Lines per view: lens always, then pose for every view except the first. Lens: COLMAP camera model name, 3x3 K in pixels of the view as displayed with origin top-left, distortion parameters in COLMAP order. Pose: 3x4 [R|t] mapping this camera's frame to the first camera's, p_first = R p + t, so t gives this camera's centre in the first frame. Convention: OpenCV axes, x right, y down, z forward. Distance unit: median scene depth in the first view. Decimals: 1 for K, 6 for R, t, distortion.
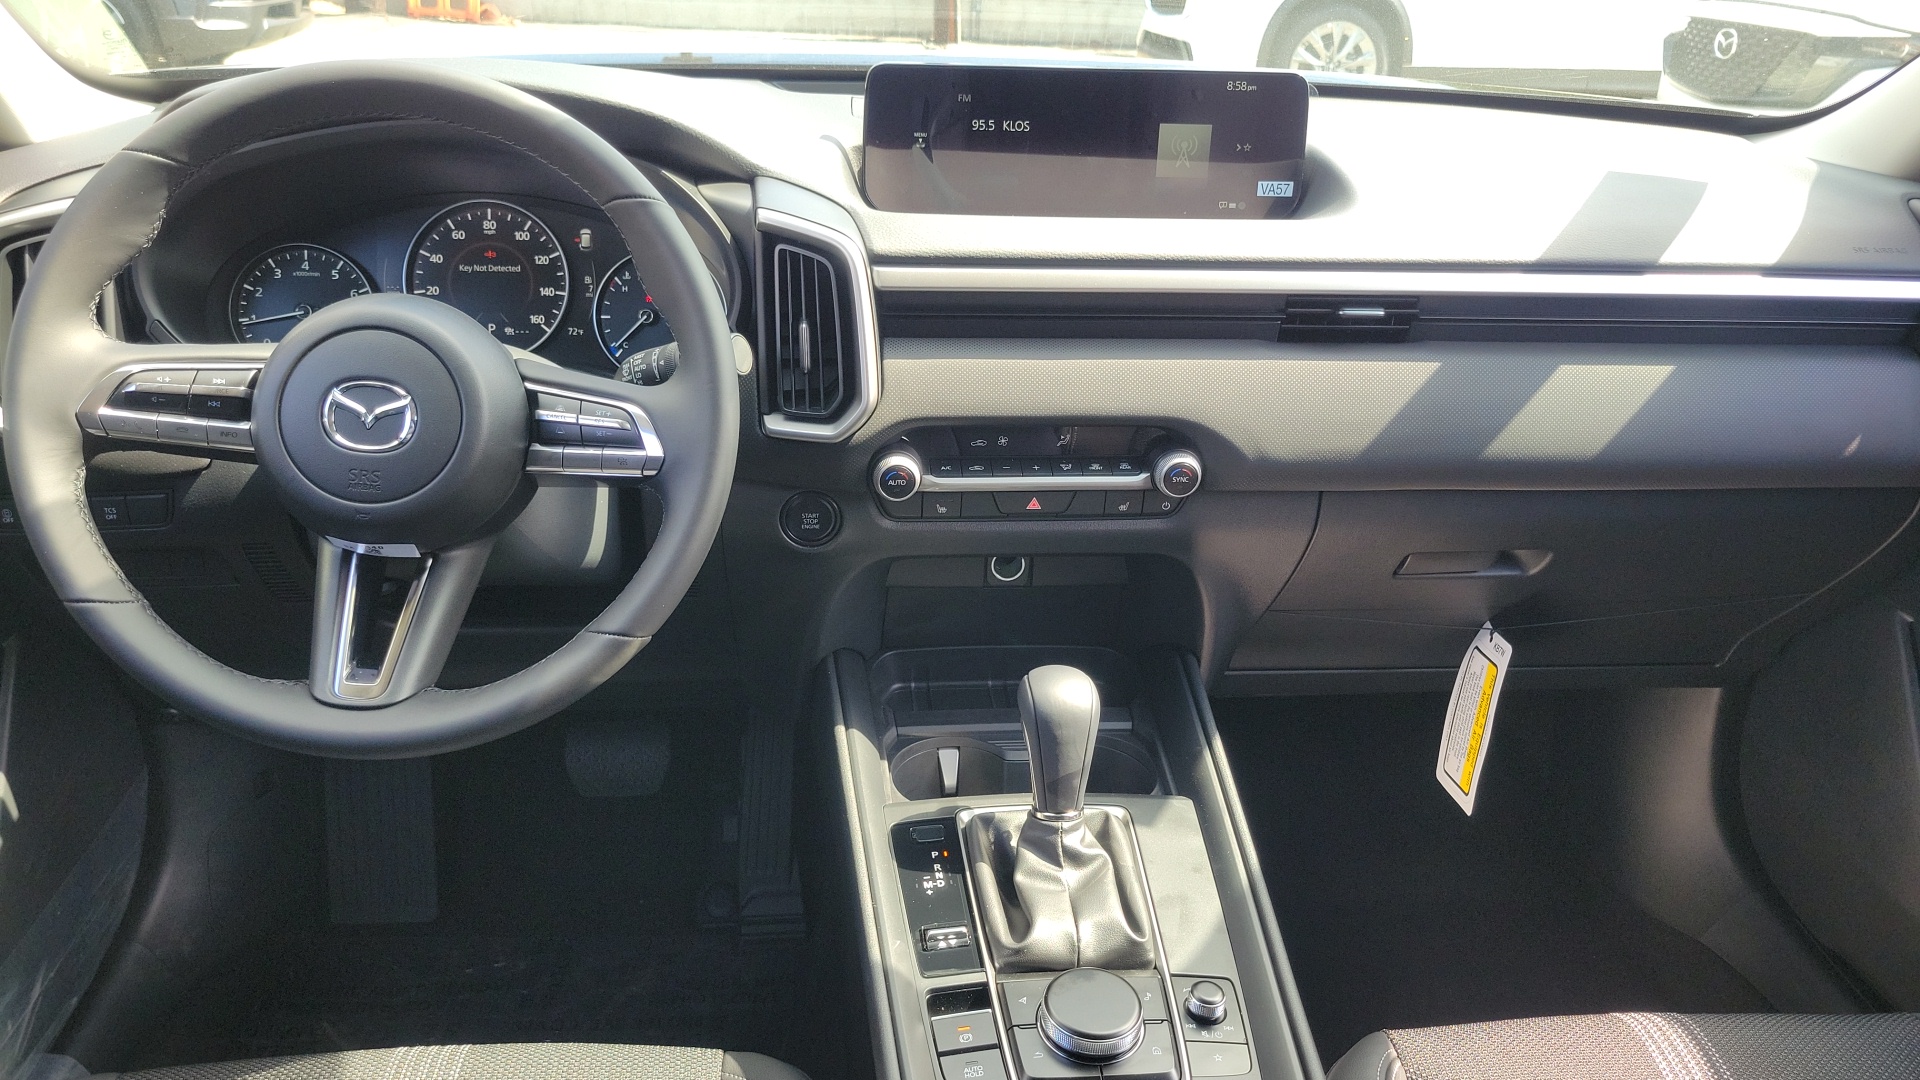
lens RADIAL K [[1455.0, 0, 963.3], [0, 1455.0, 542.5], [0, 0, 1]] dist [0.039771, -0.023251]
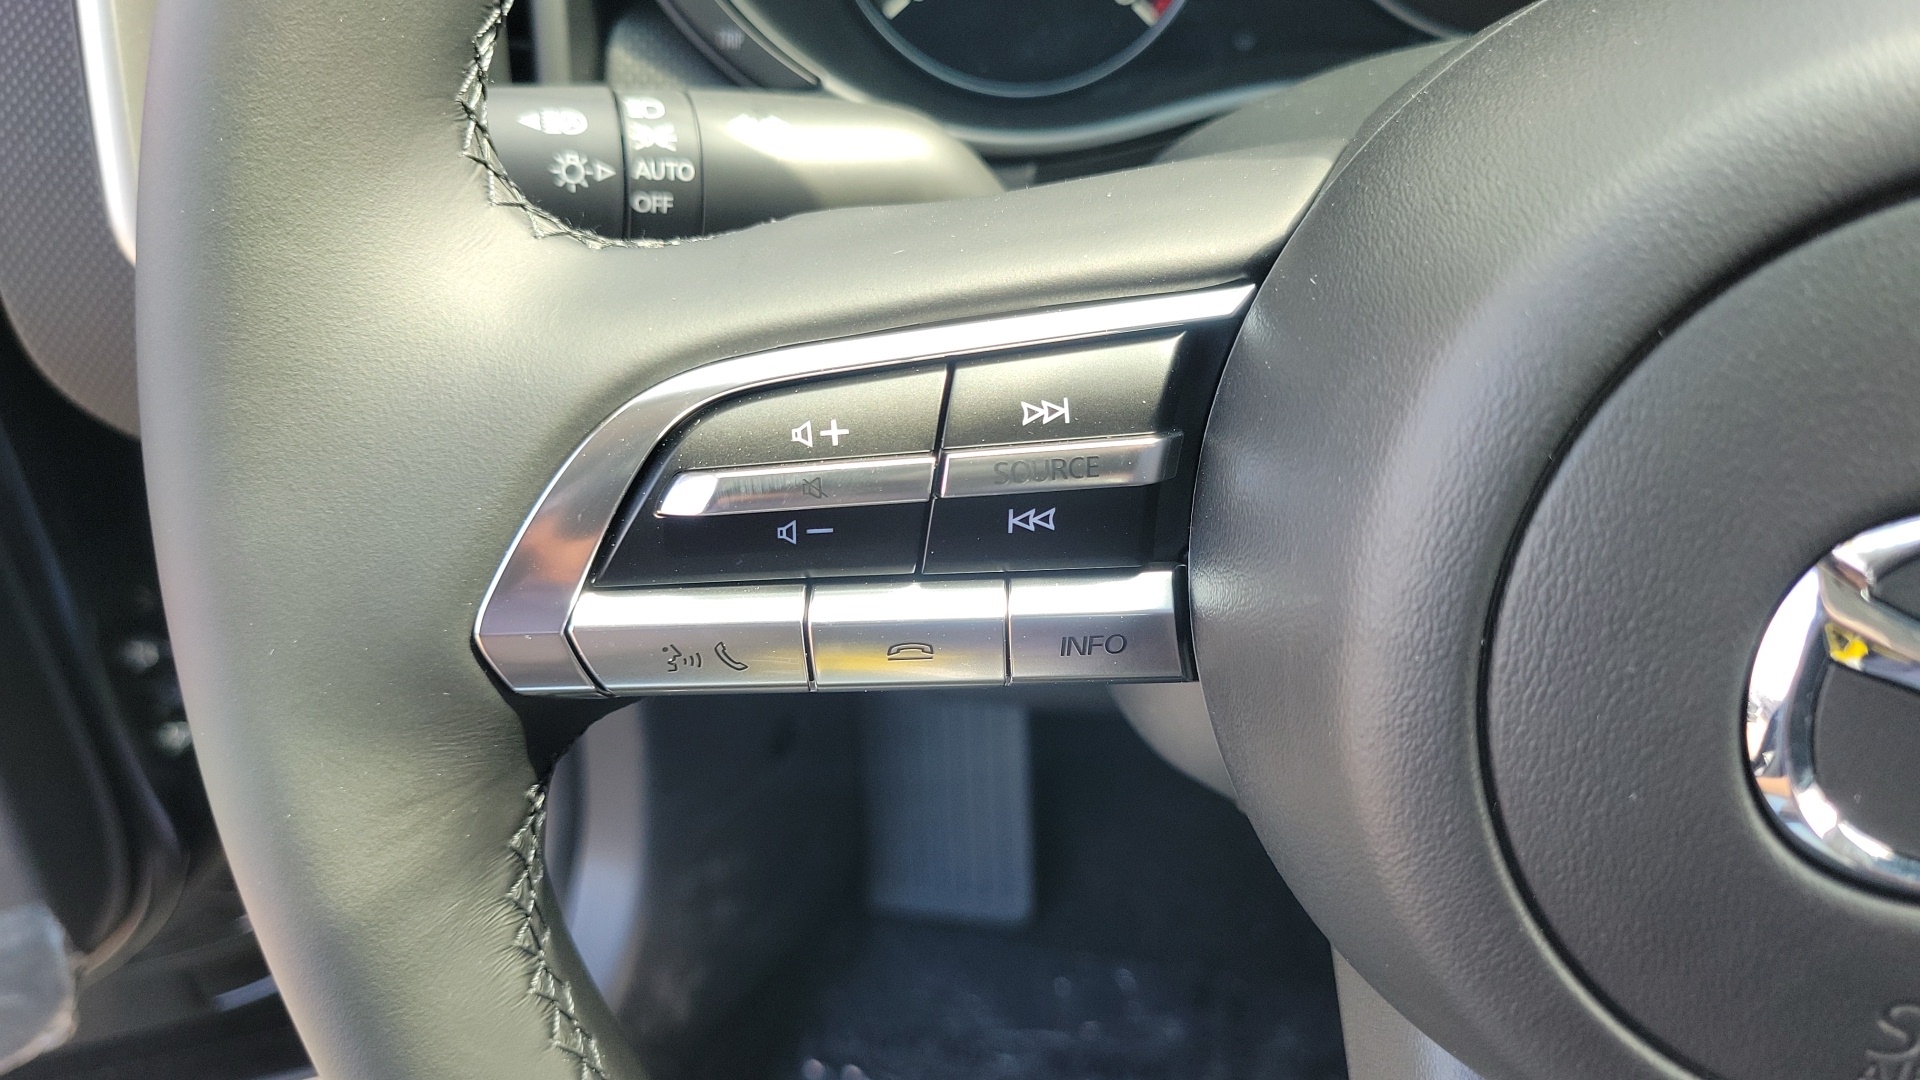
lens RADIAL K [[1423.4, 0, 960.0], [0, 1423.4, 540.0], [0, 0, 1]] dist [0.040126, -0.000607]
pose [[0.970491, 0.104417, -0.217357, -0.398478], [-0.035084, 0.952936, 0.301133, -0.119933], [0.238571, -0.284622, 0.928480, 0.681370]]
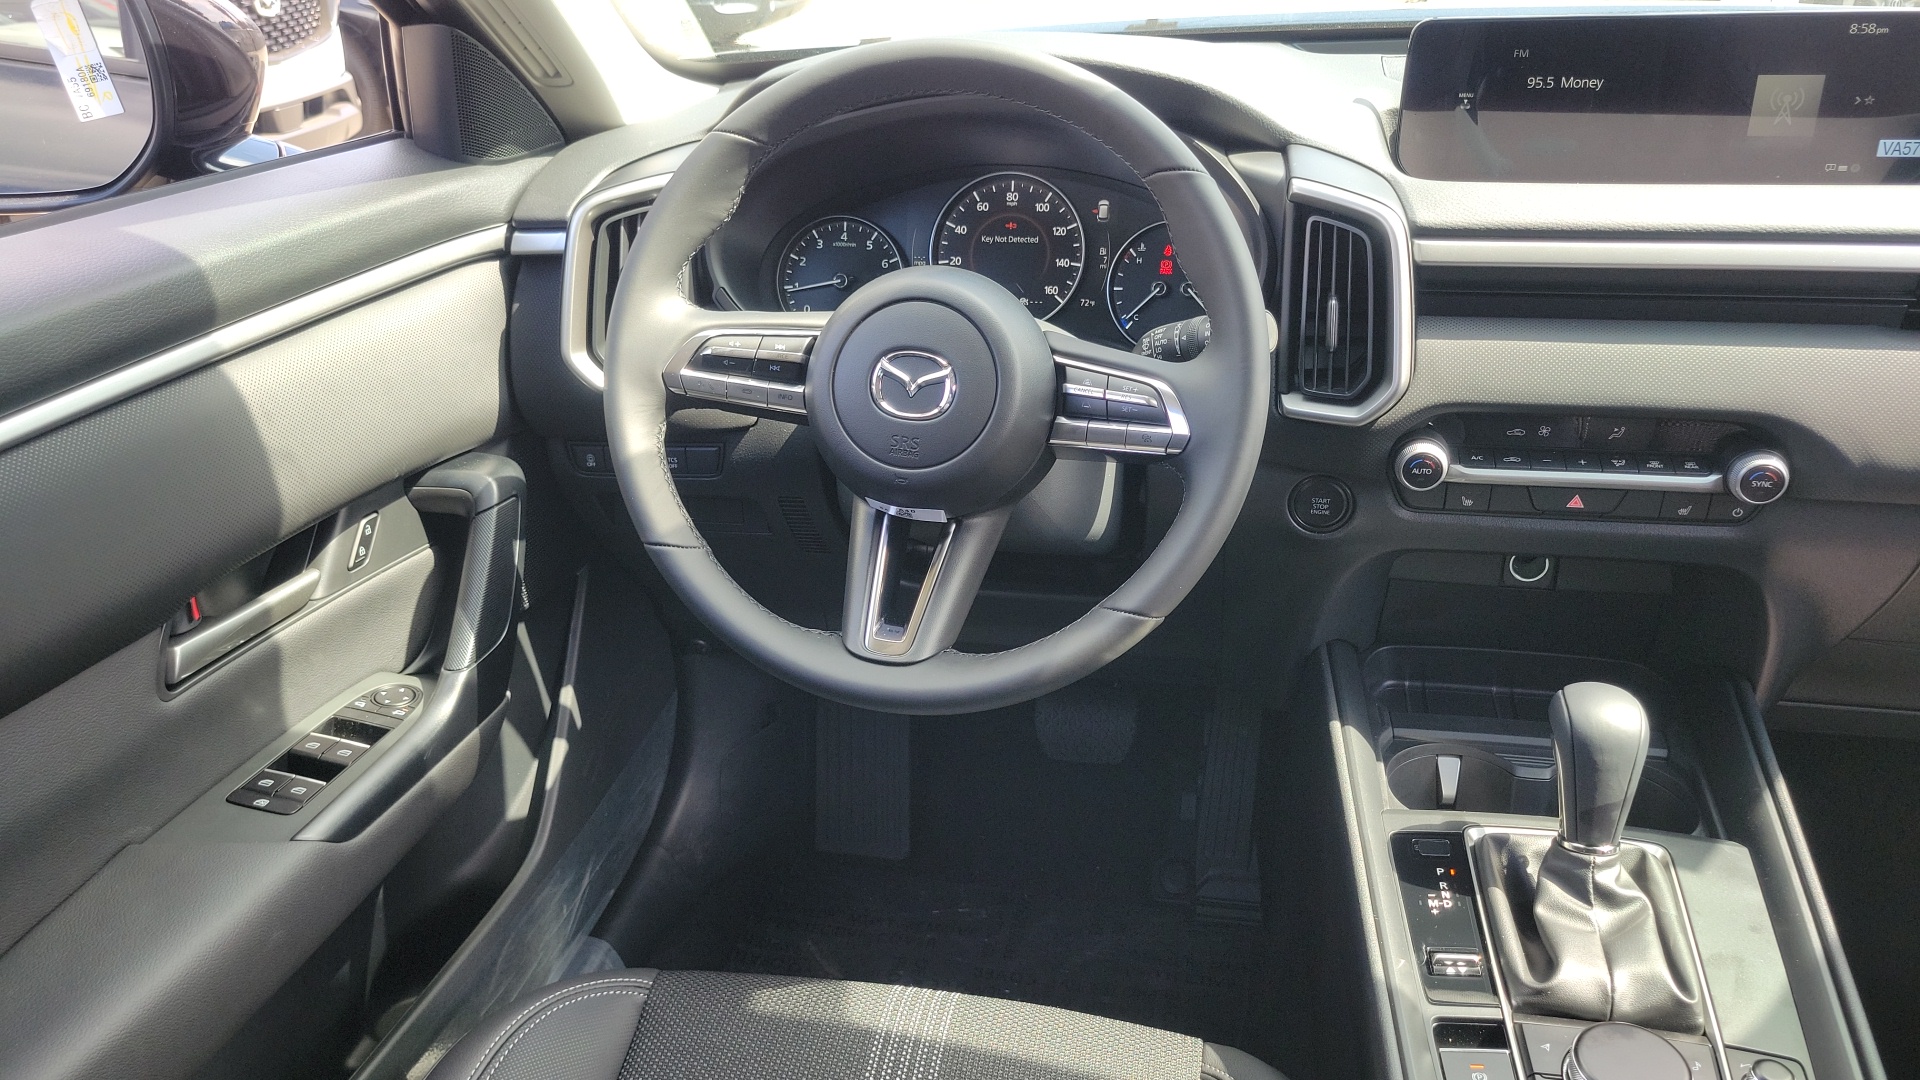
lens RADIAL K [[1455.0, 0, 963.3], [0, 1455.0, 542.5], [0, 0, 1]] dist [0.039771, -0.023251]
pose [[0.956621, 0.065913, -0.283781, -0.057479], [-0.059170, 0.997726, 0.032278, -0.008262], [0.285263, -0.014086, 0.958346, 0.015457]]
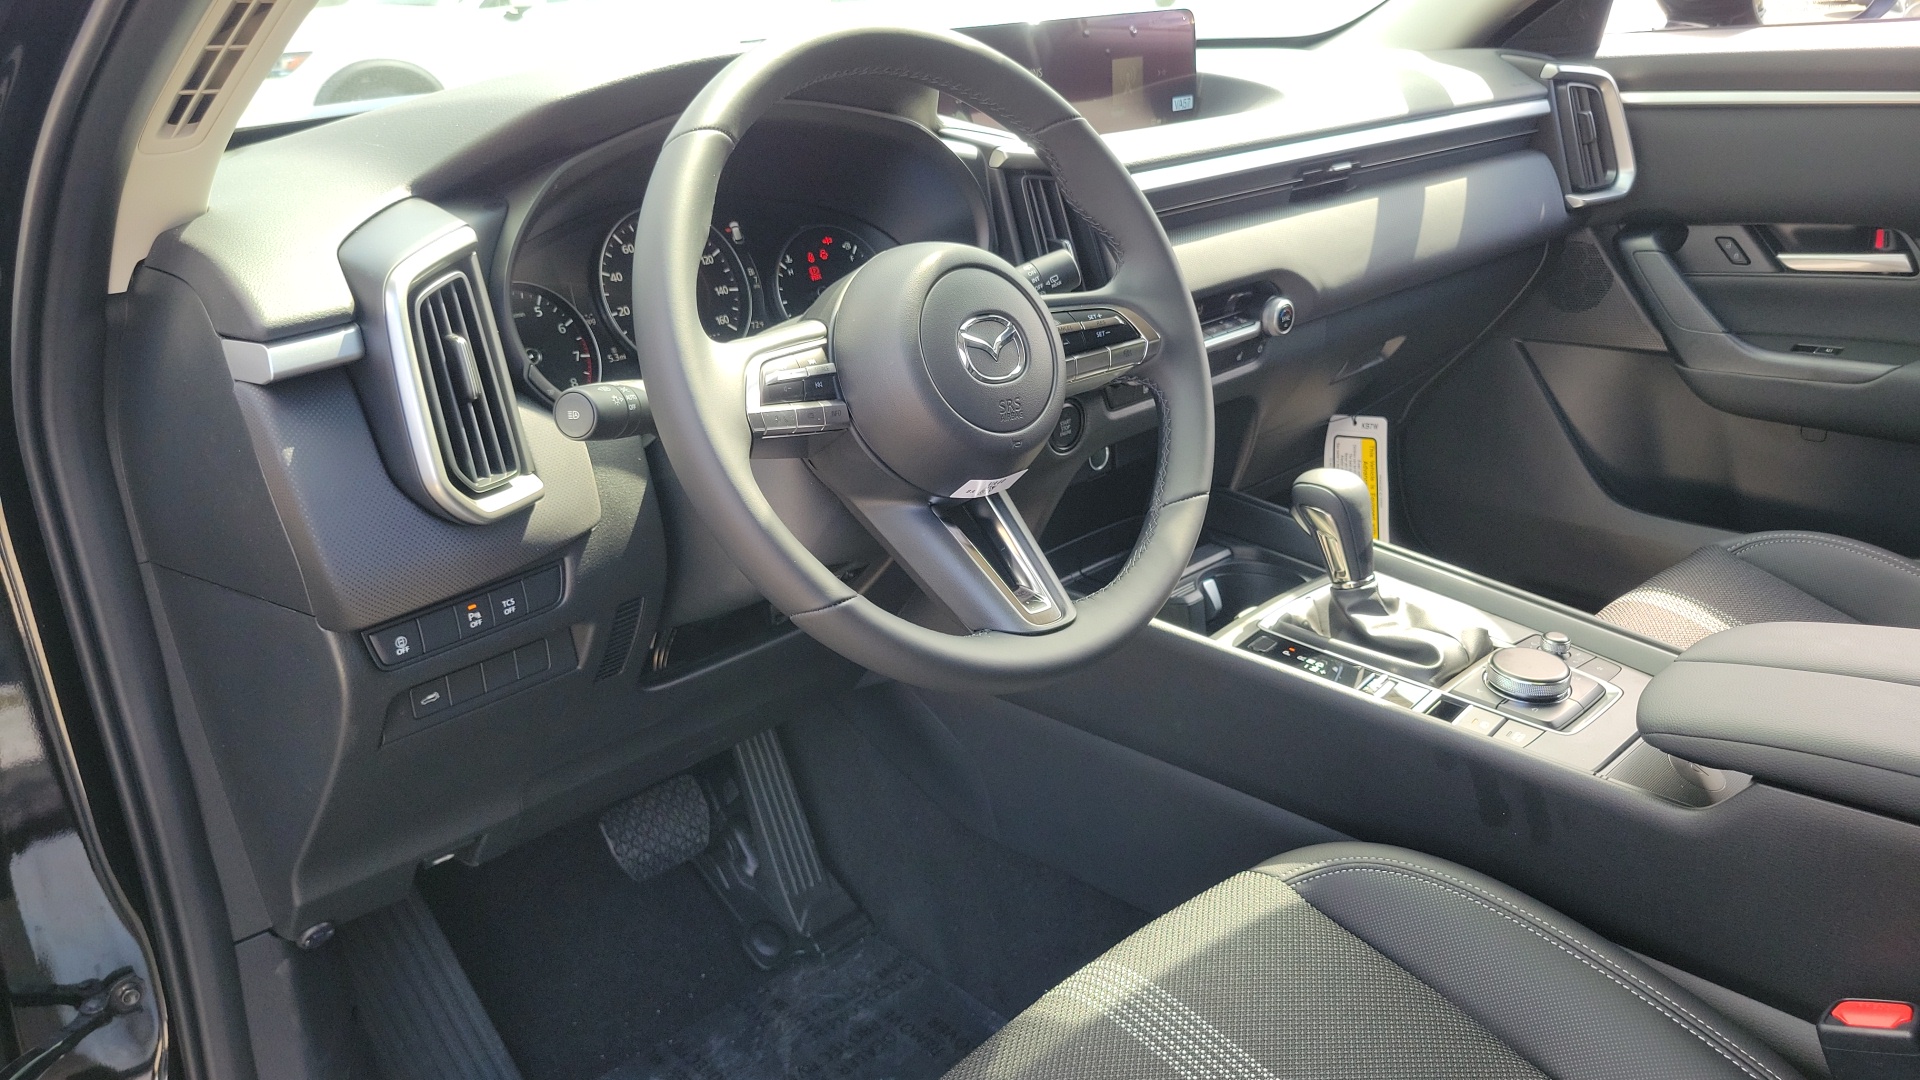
lens RADIAL K [[1455.0, 0, 963.3], [0, 1455.0, 542.5], [0, 0, 1]] dist [0.039771, -0.023251]
pose [[0.764126, -0.289630, 0.576390, -0.840249], [0.321008, 0.945773, 0.049676, -0.012143], [-0.559522, 0.147067, 0.815663, 0.164592]]
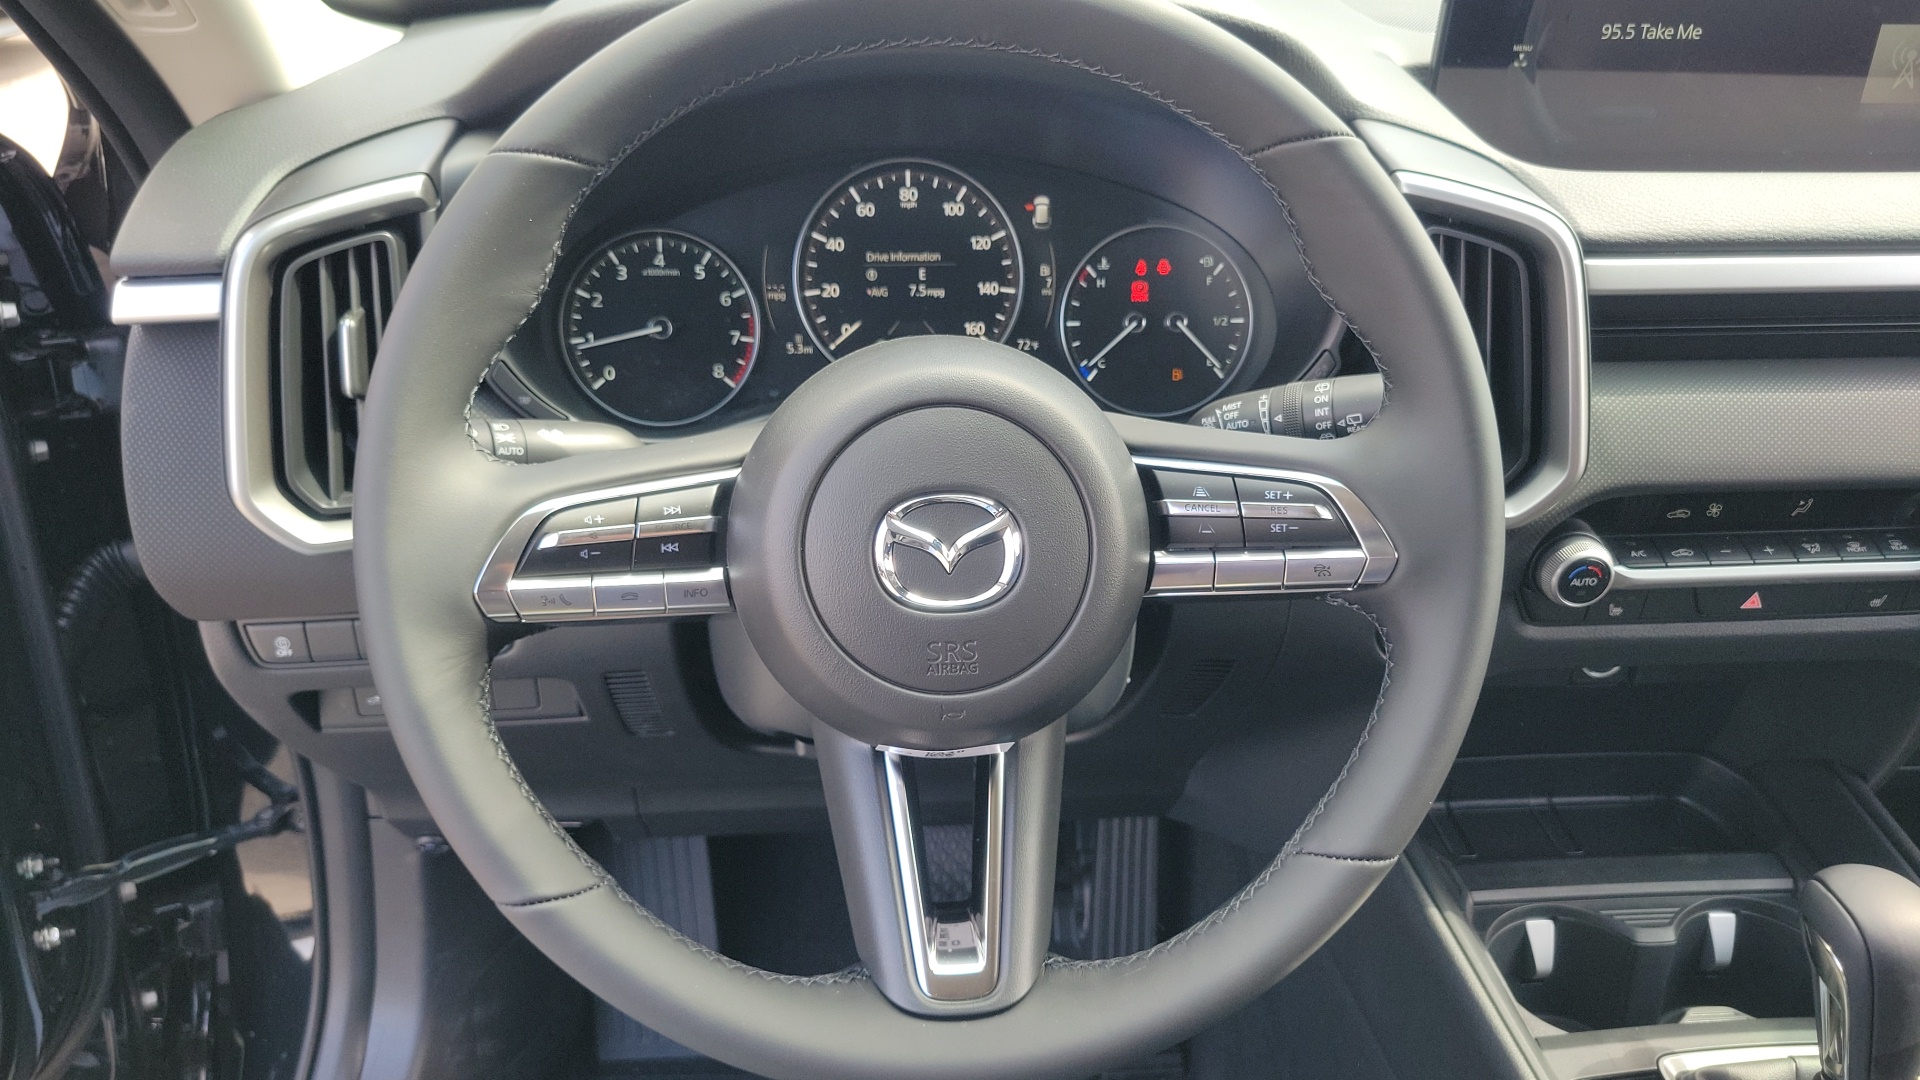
lens RADIAL K [[1450.7, 0, 959.9], [0, 1450.7, 545.8], [0, 0, 1]] dist [0.015145, -0.001011]
pose [[0.999708, -0.010390, -0.021835, -0.312121], [0.011732, 0.997992, 0.062247, -0.101111], [0.021145, -0.062485, 0.997822, 0.326768]]
